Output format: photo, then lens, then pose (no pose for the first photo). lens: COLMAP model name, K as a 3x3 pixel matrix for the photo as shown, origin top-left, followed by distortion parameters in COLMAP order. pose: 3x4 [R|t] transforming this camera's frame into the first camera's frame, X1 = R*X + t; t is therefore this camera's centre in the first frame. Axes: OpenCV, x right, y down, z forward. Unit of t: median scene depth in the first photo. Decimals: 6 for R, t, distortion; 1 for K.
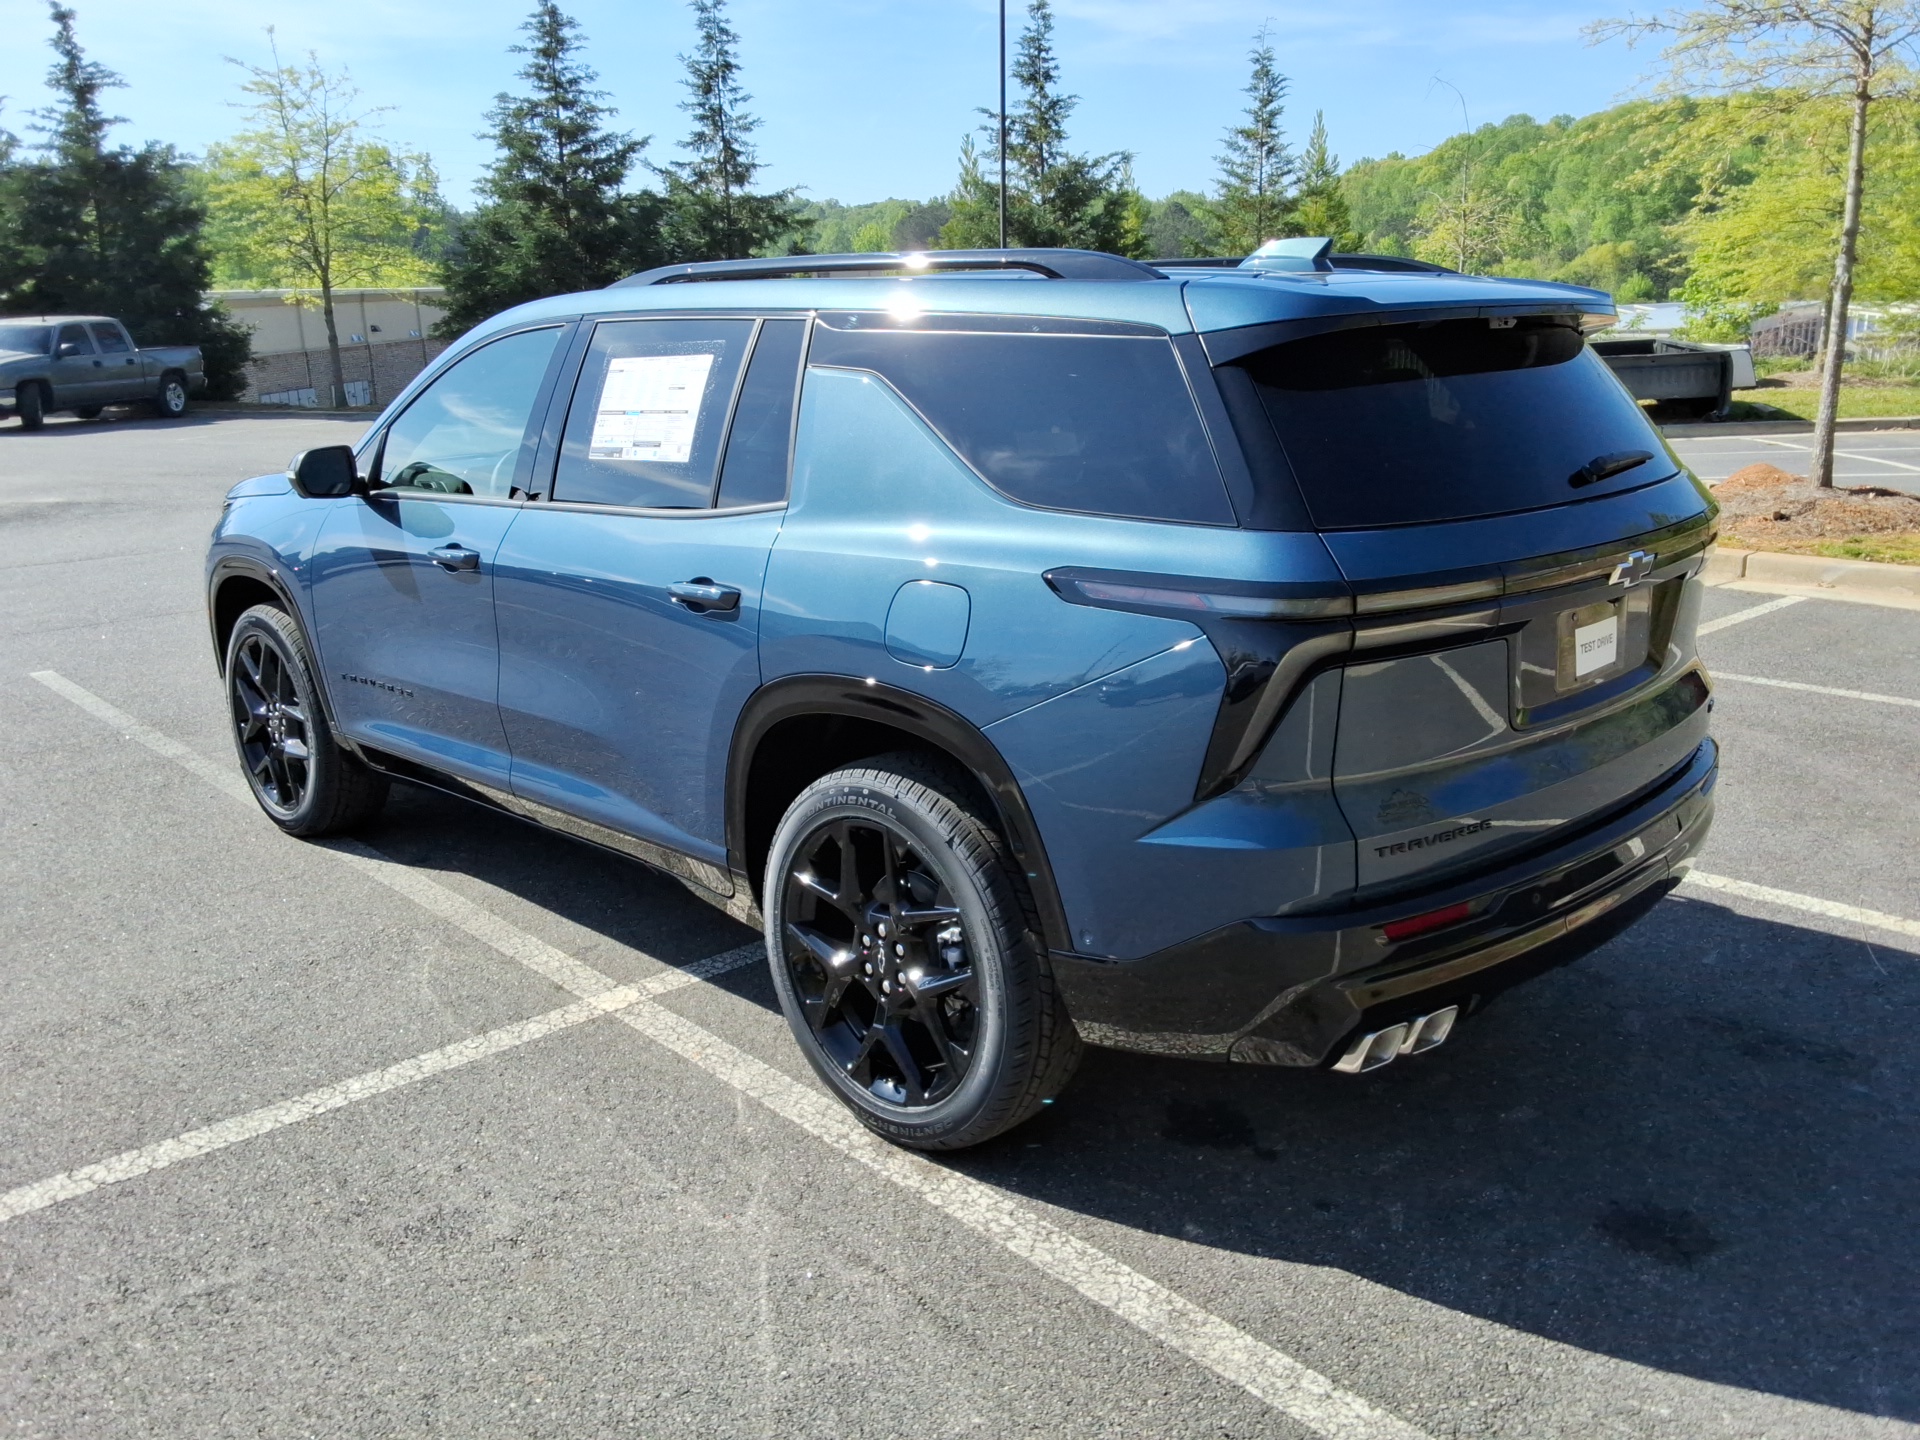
lens RADIAL K [[1535.4, 0, 975.1], [0, 1535.4, 711.5], [0, 0, 1]] dist [0.088852, -0.137006]
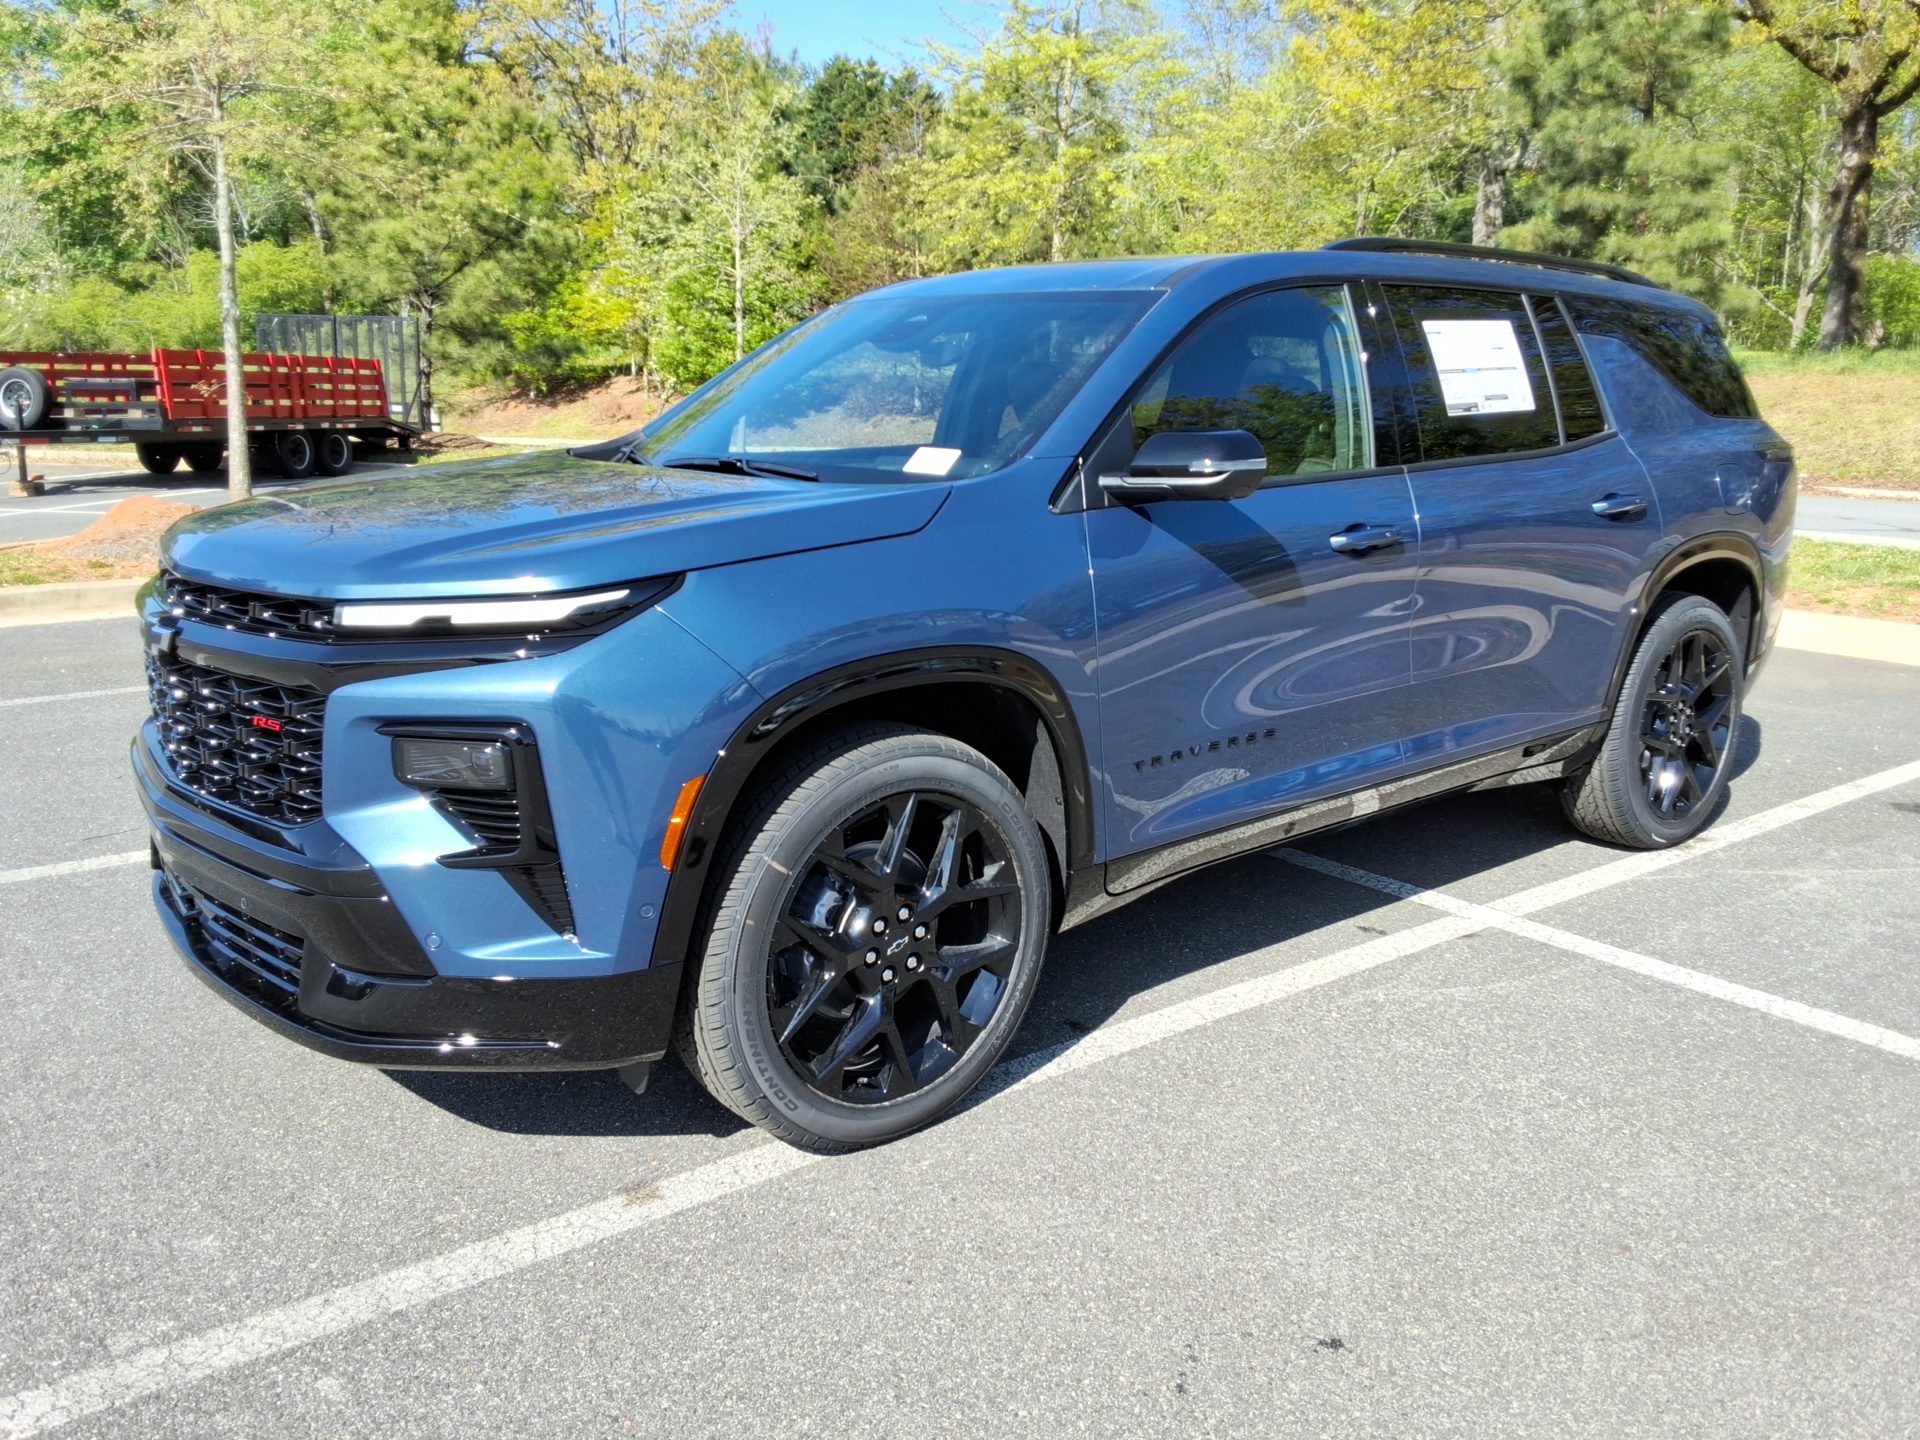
lens RADIAL K [[1535.4, 0, 998.2], [0, 1535.4, 722.1], [0, 0, 1]] dist [0.088852, -0.137006]
pose [[0.082625, -0.192621, 0.977789, -0.209957], [0.225402, 0.959331, 0.169937, -0.033177], [-0.970756, 0.206354, 0.122682, 0.190264]]
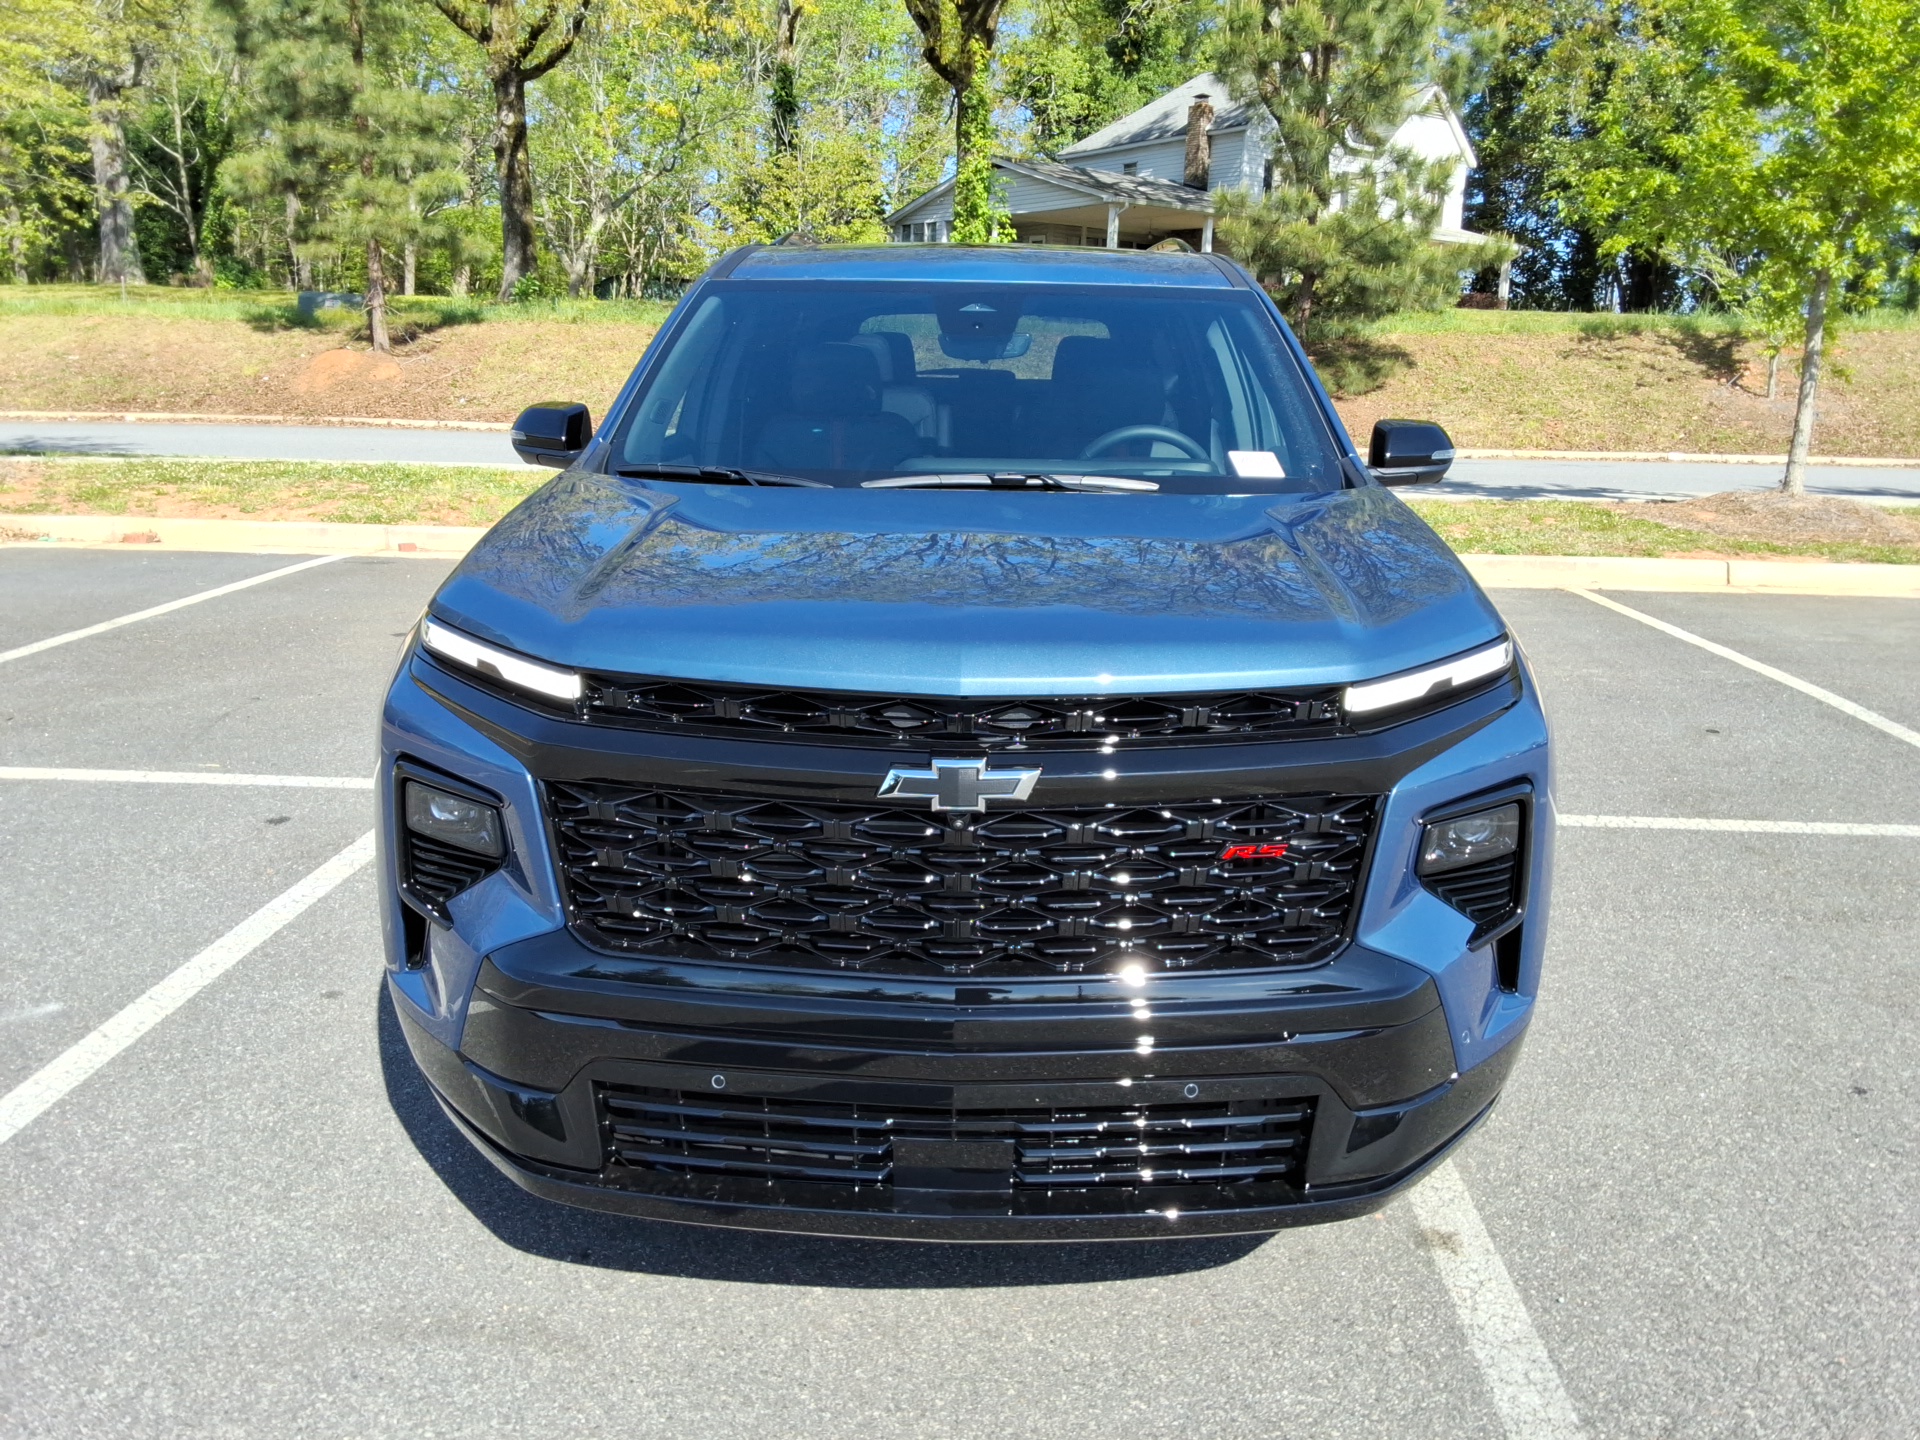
lens RADIAL K [[1535.4, 0, 985.4], [0, 1535.4, 707.9], [0, 0, 1]] dist [0.088852, -0.137006]
pose [[-0.694966, -0.157870, 0.701498, -0.157349], [0.168855, 0.912486, 0.372635, -0.067528], [-0.698935, 0.377420, -0.607490, 0.311151]]
